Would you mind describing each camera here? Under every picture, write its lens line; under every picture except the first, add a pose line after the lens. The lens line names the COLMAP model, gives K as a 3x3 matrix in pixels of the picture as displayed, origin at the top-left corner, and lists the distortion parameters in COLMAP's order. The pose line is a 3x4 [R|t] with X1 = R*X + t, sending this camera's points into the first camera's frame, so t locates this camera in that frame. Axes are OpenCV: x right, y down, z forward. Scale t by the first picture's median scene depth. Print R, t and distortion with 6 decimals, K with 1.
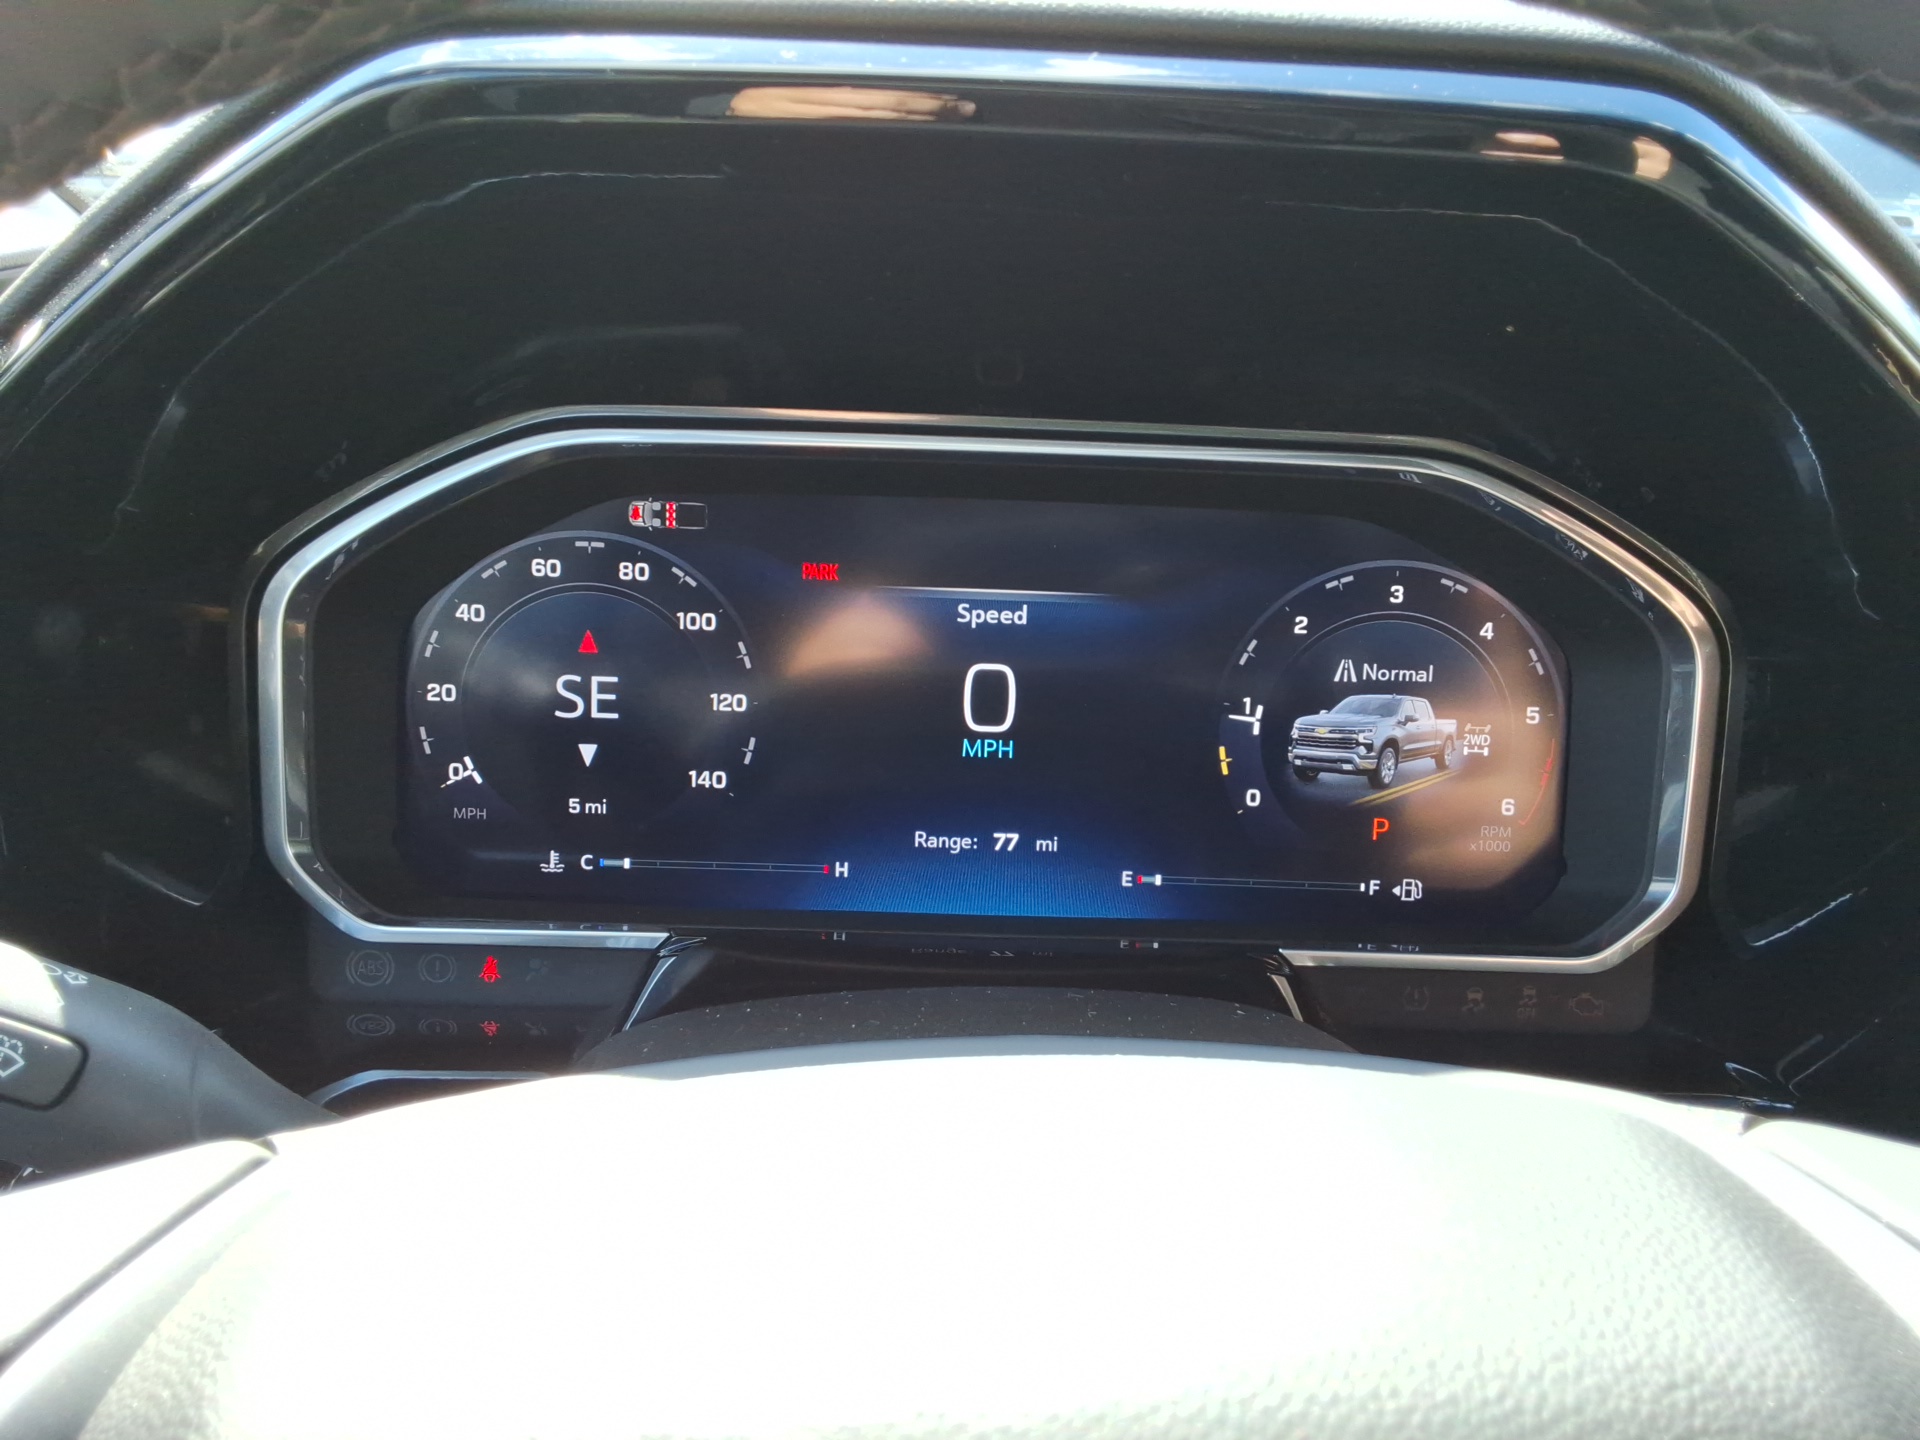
lens RADIAL K [[1558.0, 0, 960.0], [0, 1558.0, 720.0], [0, 0, 1]] dist [0.114363, -0.195312]
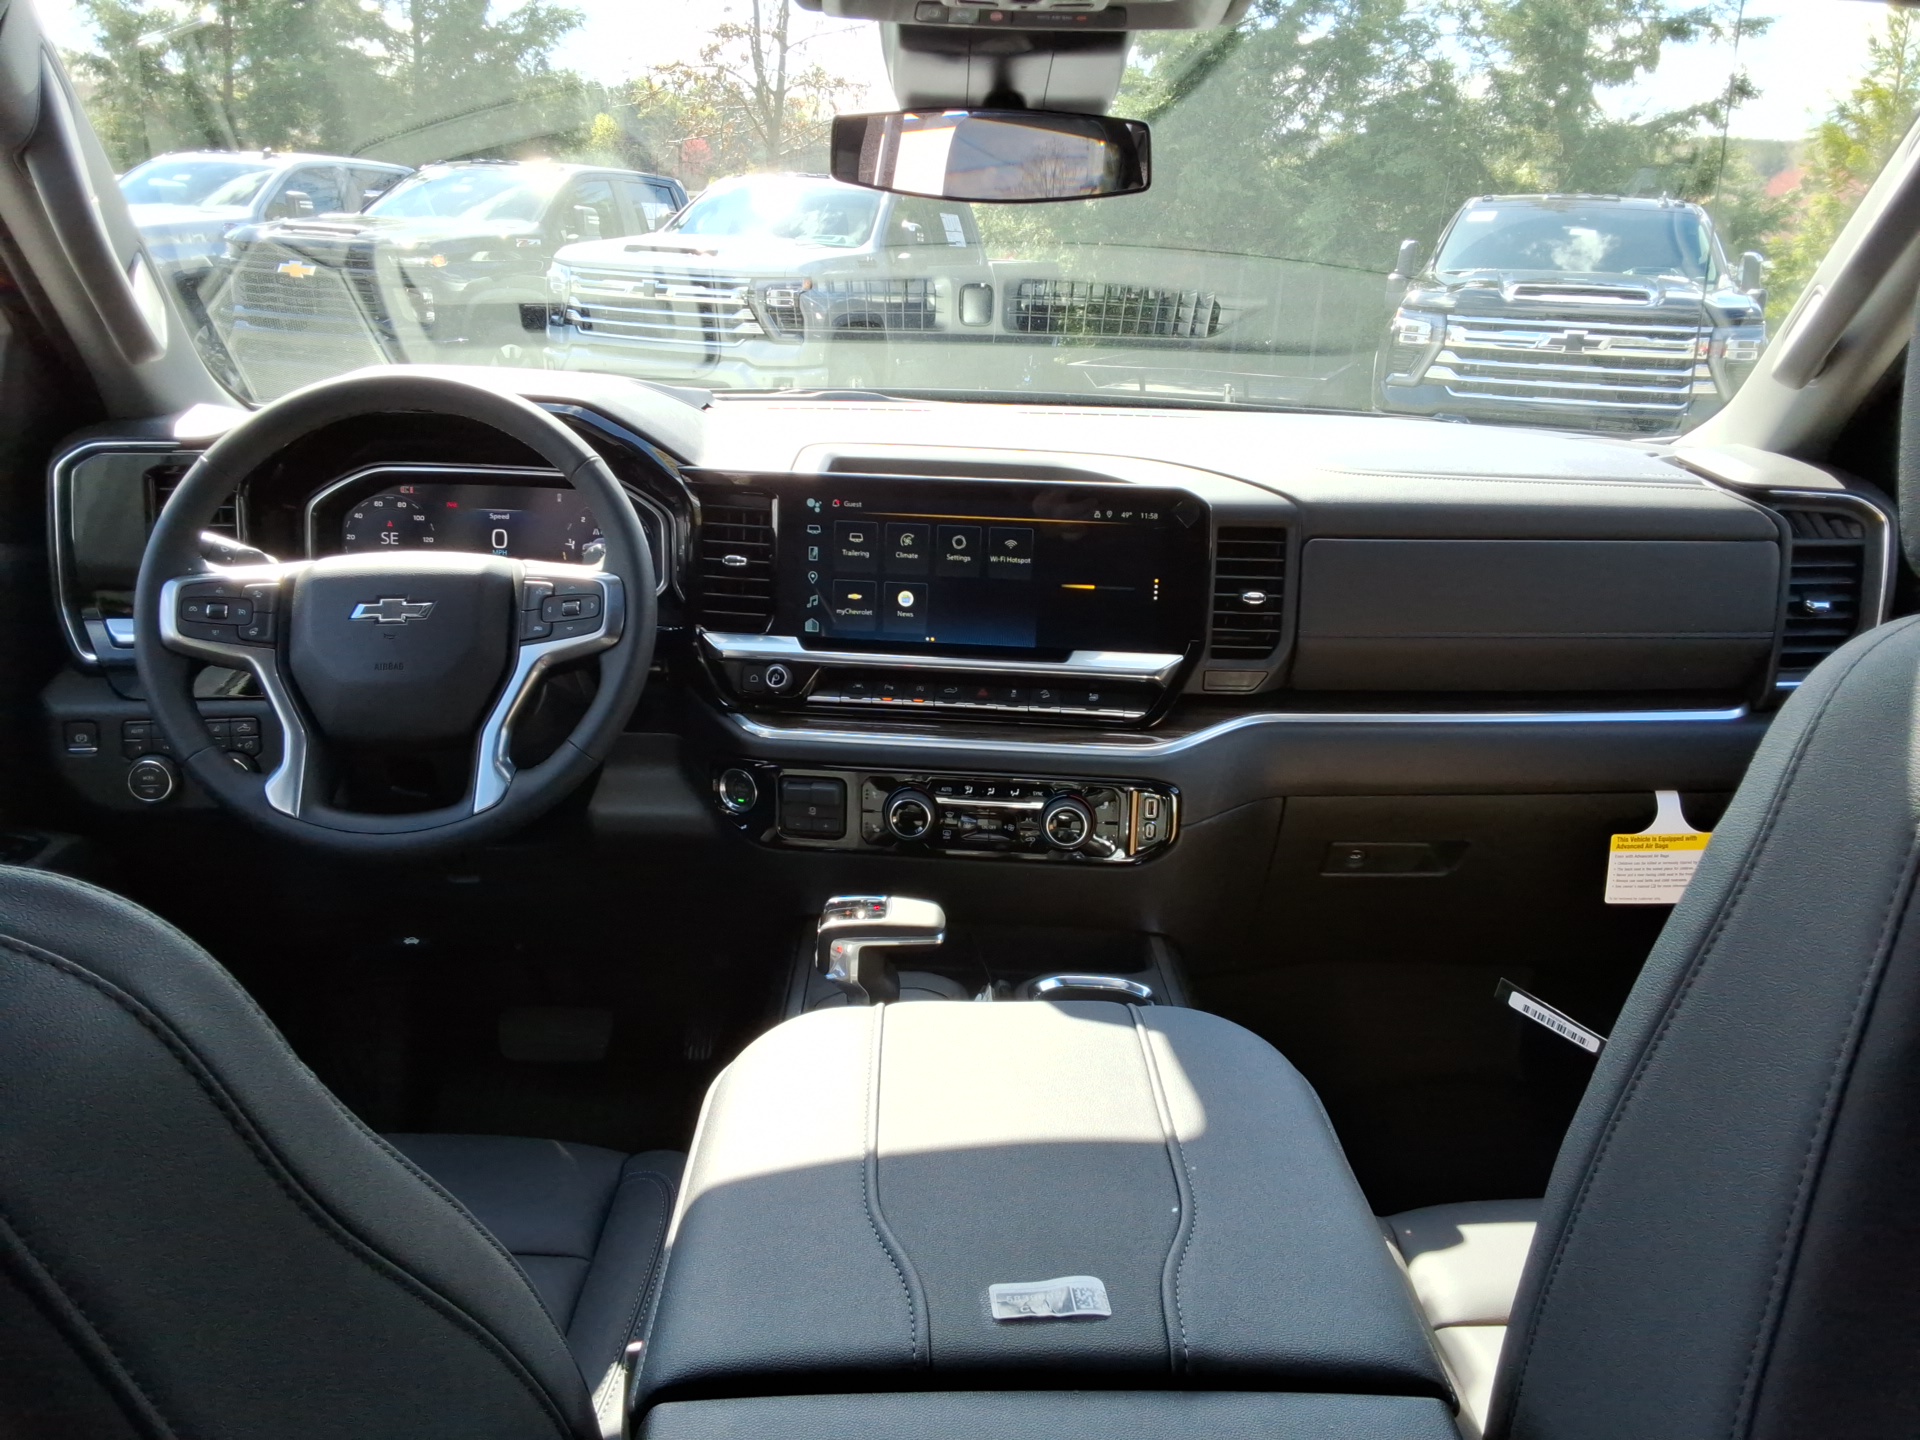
lens RADIAL K [[1551.9, 0, 990.3], [0, 1551.9, 715.9], [0, 0, 1]] dist [0.087589, -0.142086]
pose [[0.999578, -0.007153, 0.028153, 1.081307], [0.007922, 0.999597, -0.027267, 0.519603], [-0.027947, 0.027479, 0.999232, -2.756141]]
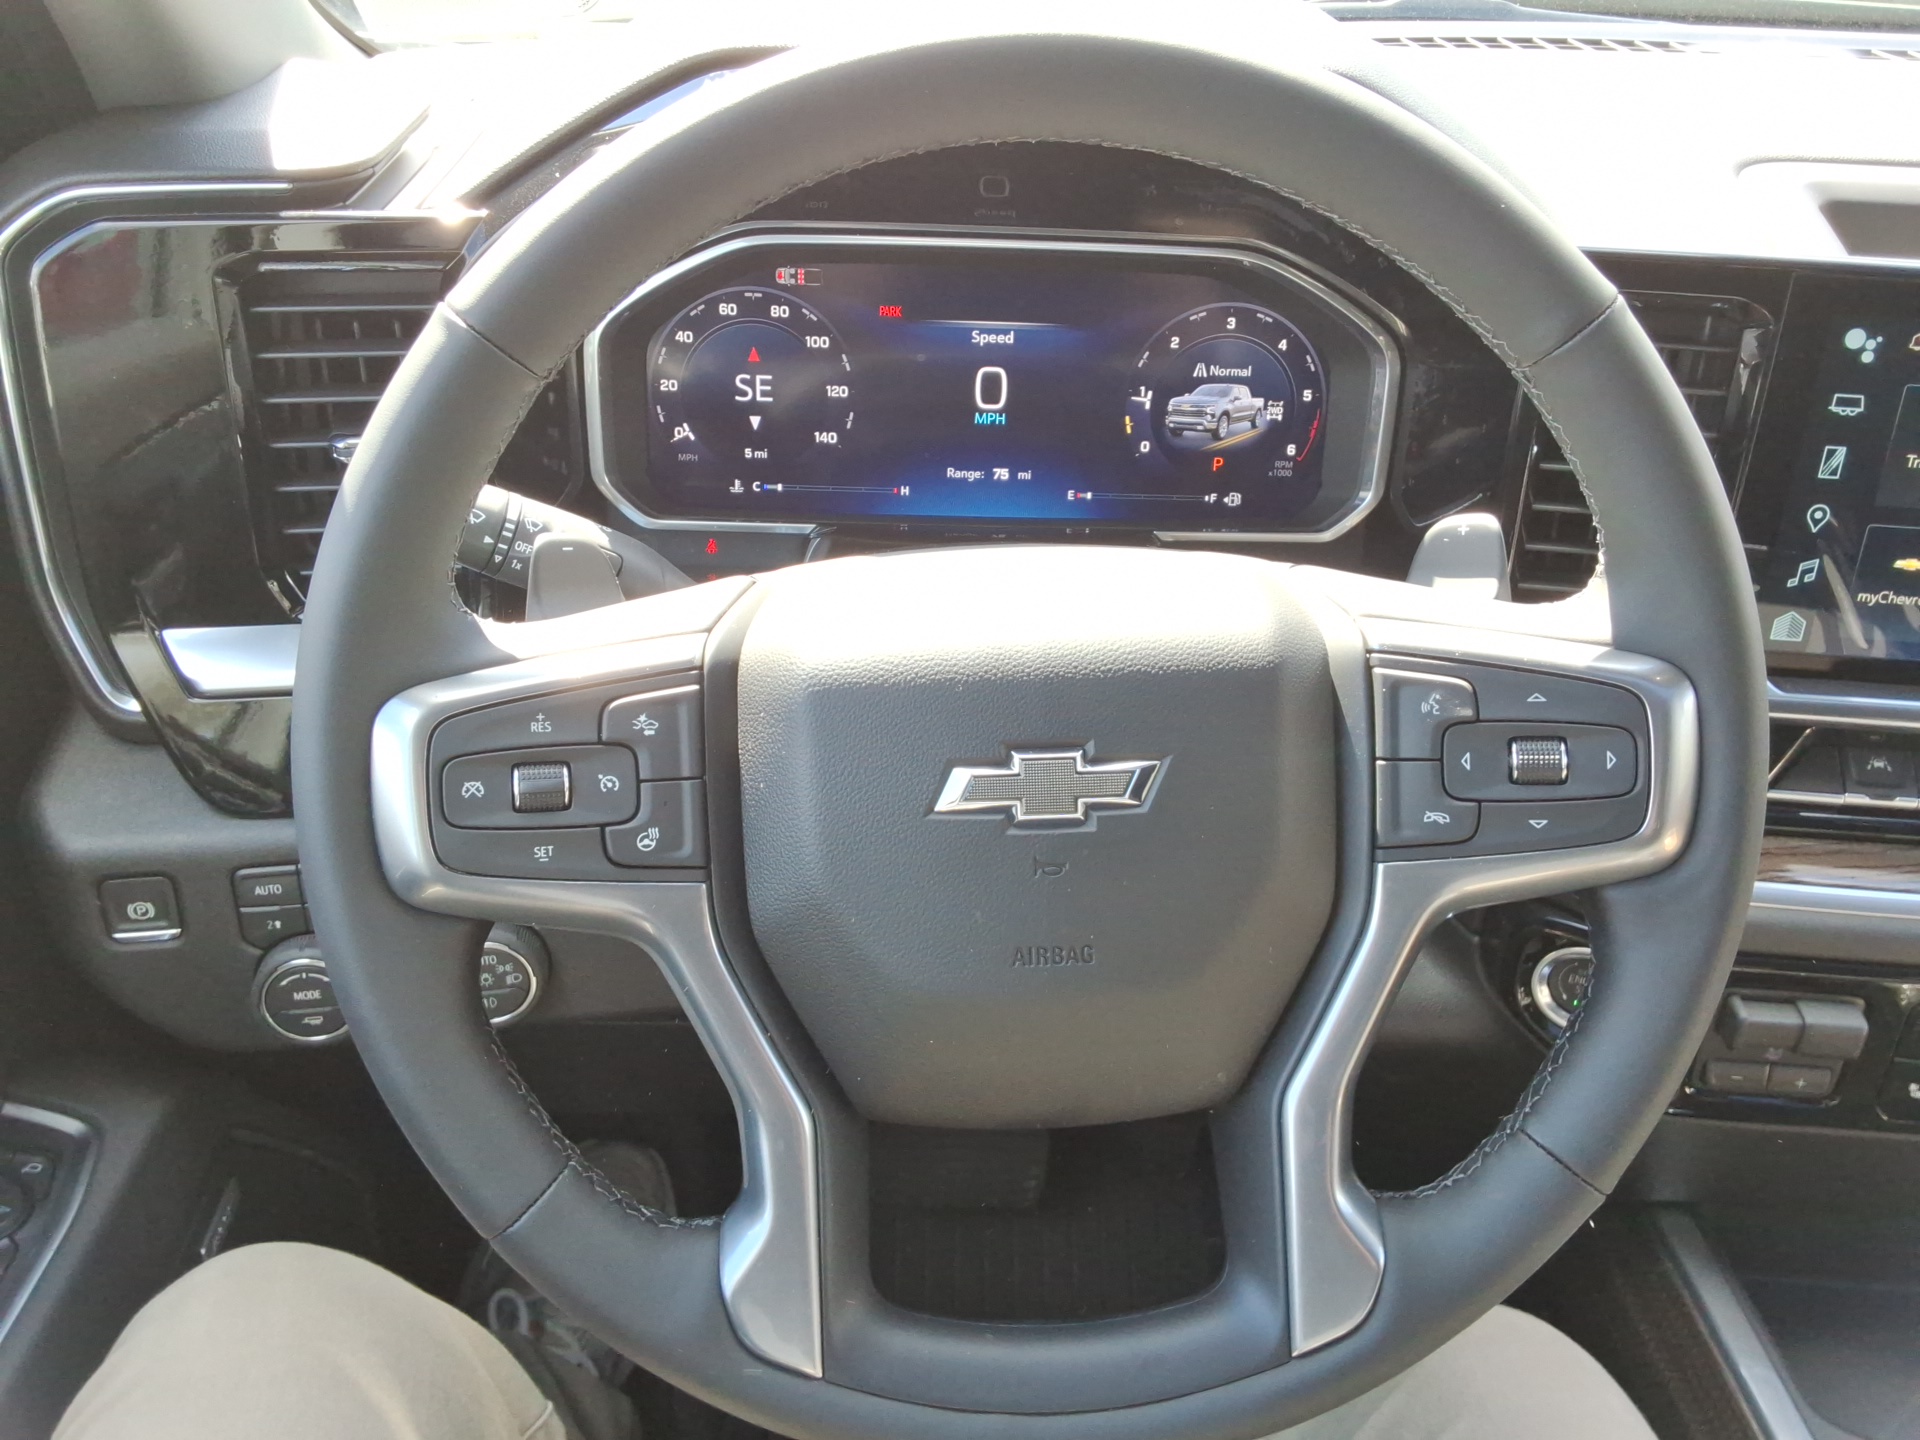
lens RADIAL K [[1555.1, 0, 975.5], [0, 1555.1, 699.3], [0, 0, 1]] dist [0.152381, -0.259711]
pose [[0.999619, -0.009691, 0.025829, -0.045040], [0.004014, 0.977401, 0.211354, -0.042765], [-0.027293, -0.211170, 0.977068, -0.729262]]
